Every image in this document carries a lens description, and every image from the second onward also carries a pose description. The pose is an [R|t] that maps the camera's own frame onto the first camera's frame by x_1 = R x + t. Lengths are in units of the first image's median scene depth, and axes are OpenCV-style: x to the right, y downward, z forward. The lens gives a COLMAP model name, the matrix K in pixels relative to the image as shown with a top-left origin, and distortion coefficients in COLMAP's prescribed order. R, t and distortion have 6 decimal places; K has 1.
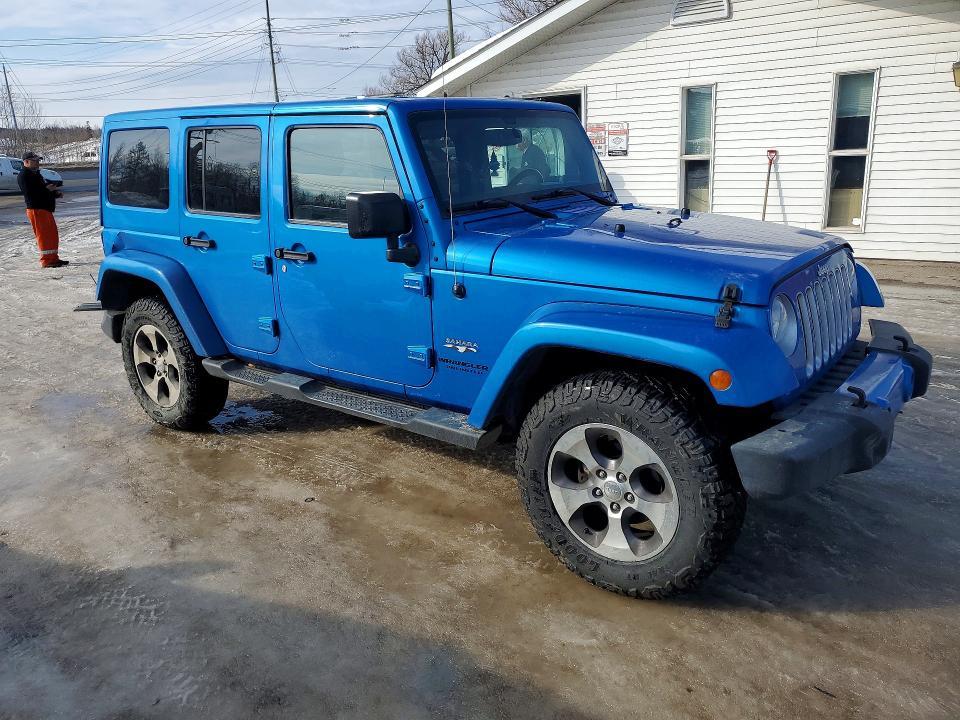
lens RADIAL K [[755.3, 0, 480.0], [0, 755.3, 360.0], [0, 0, 1]] dist [0.003579, 0.011234]
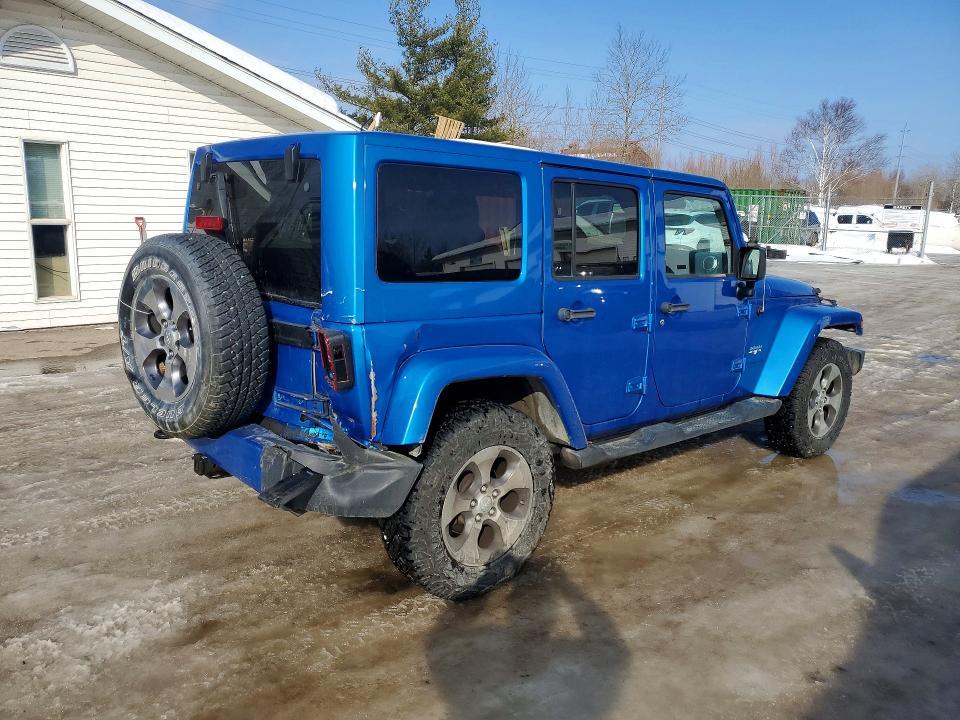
lens RADIAL K [[777.1, 0, 476.6], [0, 777.1, 347.9], [0, 0, 1]] dist [0.015340, 0.010569]
pose [[0.162573, -0.125511, 0.978681, -1.010430], [0.239384, 0.967260, 0.084282, -0.173893], [-0.957218, 0.220579, 0.187296, 0.783651]]
